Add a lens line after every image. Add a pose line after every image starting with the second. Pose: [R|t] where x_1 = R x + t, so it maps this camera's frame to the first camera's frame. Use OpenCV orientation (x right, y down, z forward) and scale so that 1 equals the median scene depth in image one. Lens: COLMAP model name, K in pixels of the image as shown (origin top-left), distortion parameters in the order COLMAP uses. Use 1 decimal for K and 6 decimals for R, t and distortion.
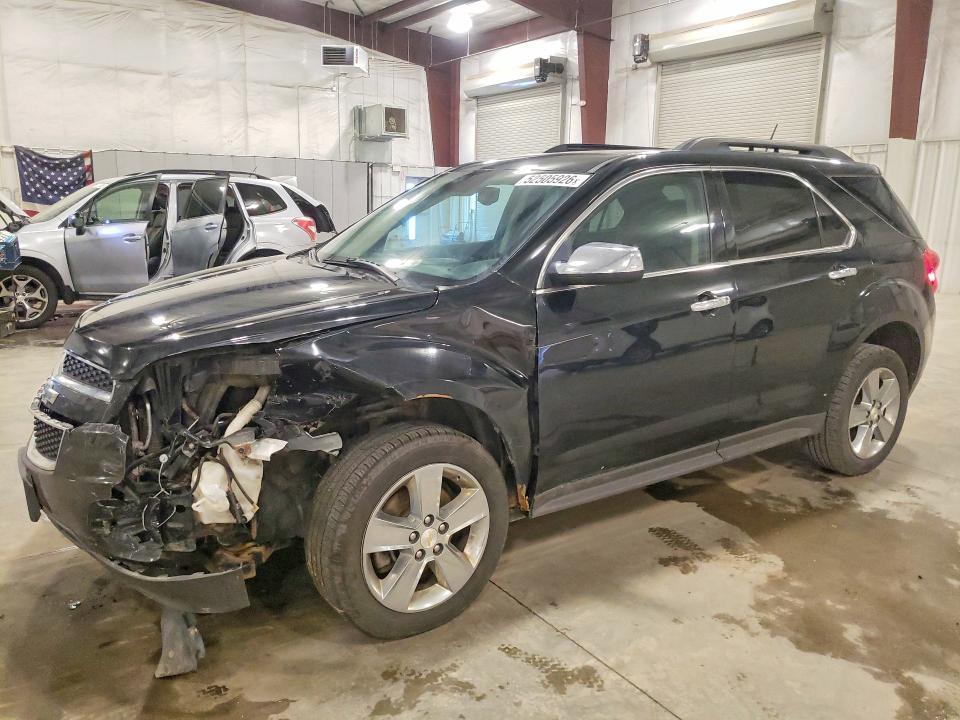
lens RADIAL K [[749.0, 0, 476.4], [0, 749.0, 356.3], [0, 0, 1]] dist [0.000273, 0.012415]
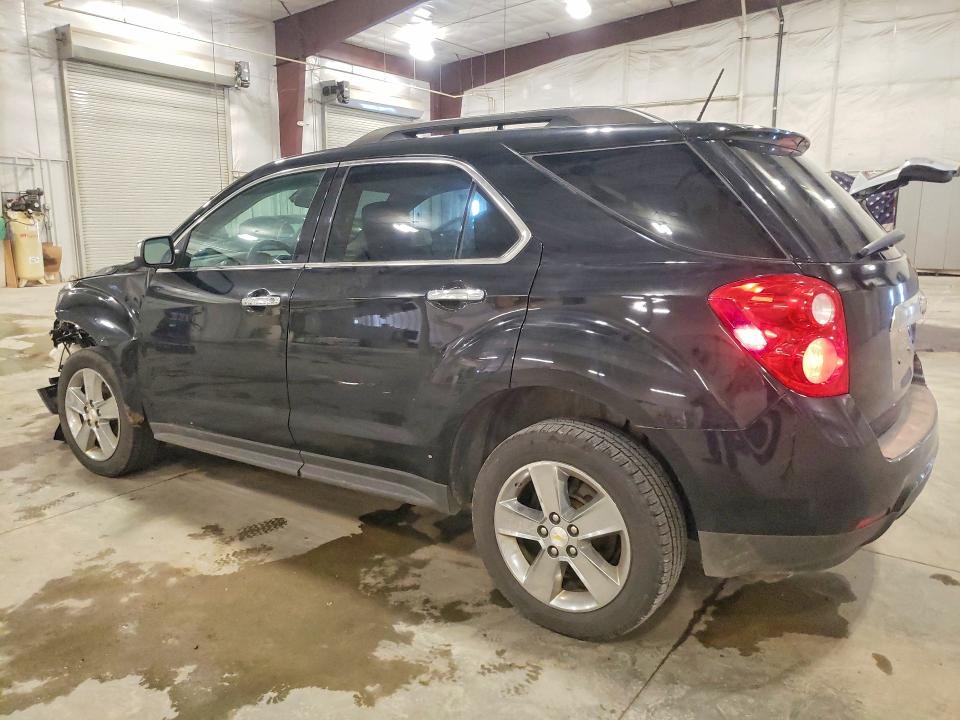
lens RADIAL K [[749.0, 0, 472.8], [0, 749.0, 358.9], [0, 0, 1]] dist [0.000273, 0.012415]
pose [[0.359610, 0.158568, -0.919531, 1.212560], [-0.183332, 0.978254, 0.096997, -0.130220], [0.914915, 0.133698, 0.380860, 0.797183]]
